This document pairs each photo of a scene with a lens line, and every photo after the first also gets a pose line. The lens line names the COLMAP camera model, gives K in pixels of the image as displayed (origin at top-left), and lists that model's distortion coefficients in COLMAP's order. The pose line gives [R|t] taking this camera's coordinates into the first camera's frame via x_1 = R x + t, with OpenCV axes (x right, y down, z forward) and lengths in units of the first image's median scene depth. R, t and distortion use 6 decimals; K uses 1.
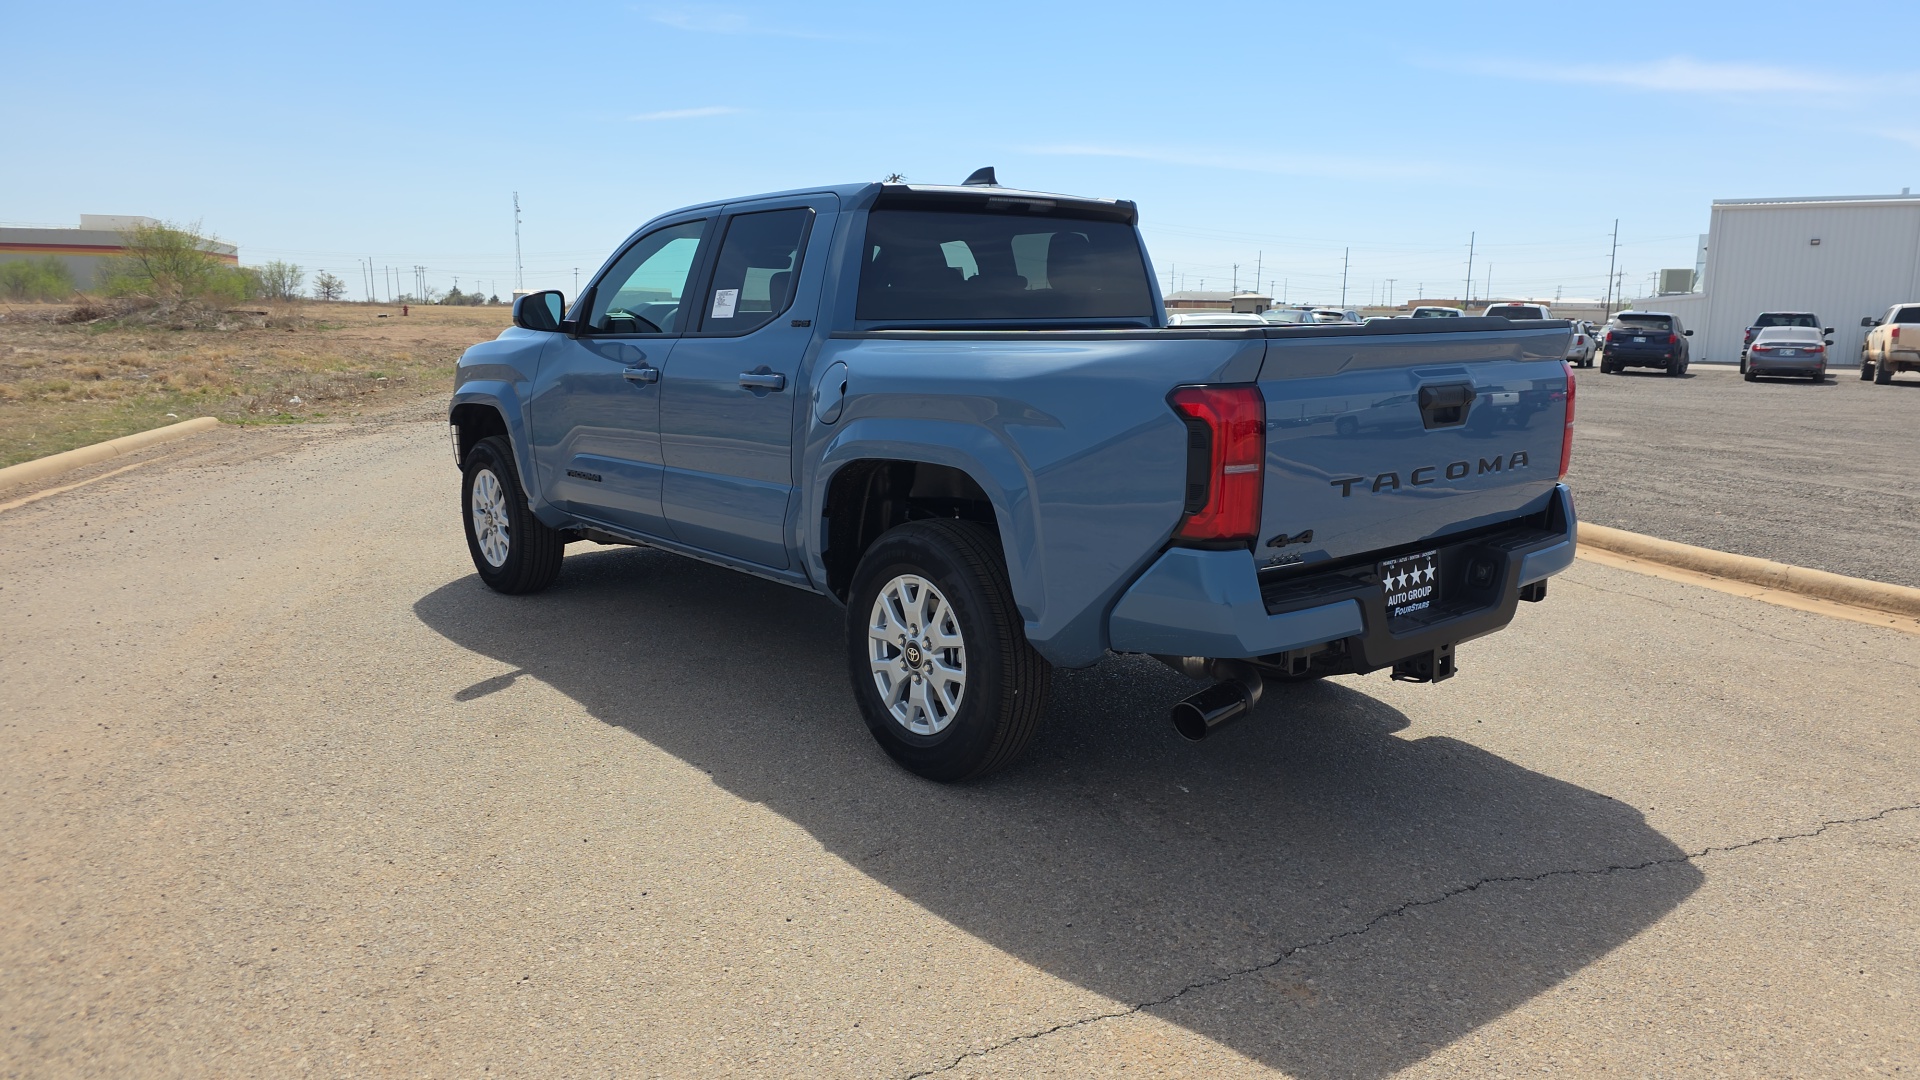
lens RADIAL K [[1303.9, 0, 960.1], [0, 1303.9, 552.8], [0, 0, 1]] dist [0.054463, -0.063734]
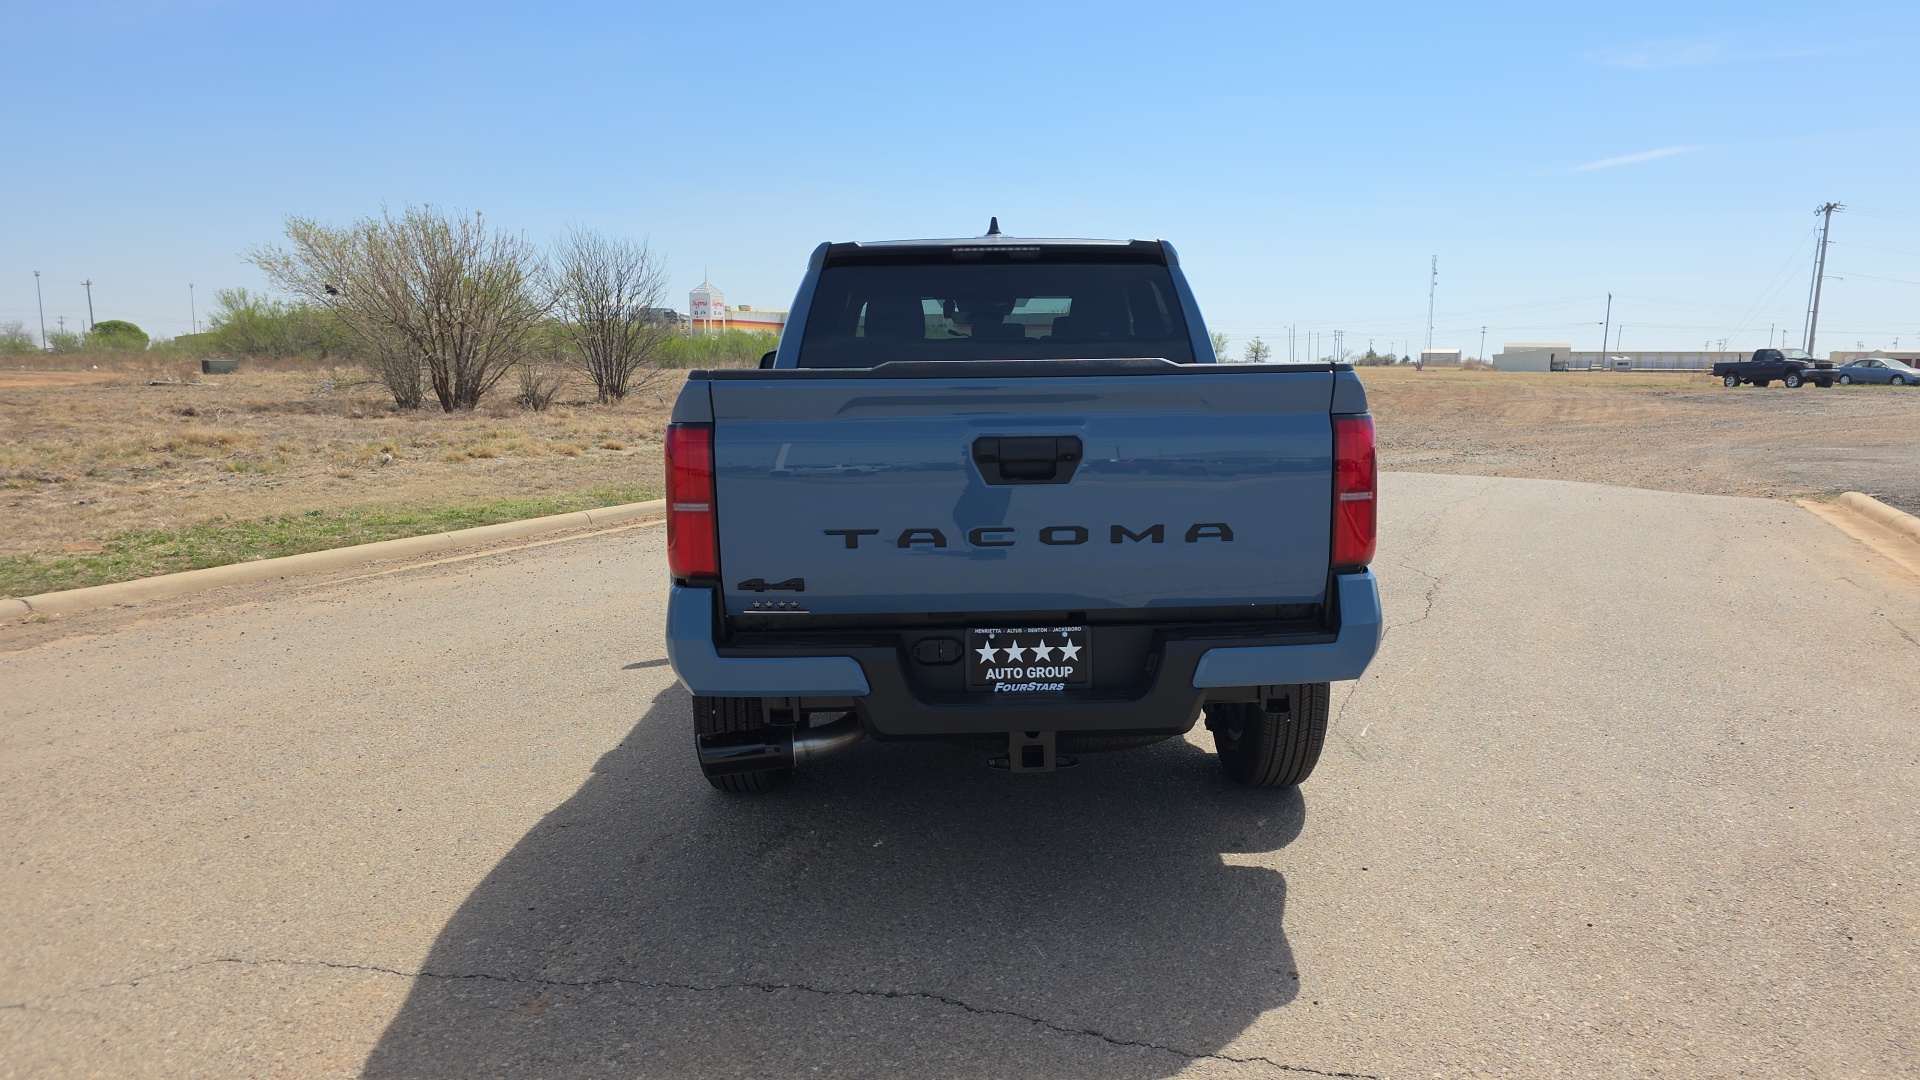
lens RADIAL K [[1267.4, 0, 990.6], [0, 1267.4, 579.0], [0, 0, 1]] dist [0.092148, -0.120615]
pose [[0.784827, 0.093932, -0.612555, 0.833057], [-0.106918, 0.994148, 0.015460, -0.040588], [0.610422, 0.053360, 0.790277, 0.297644]]
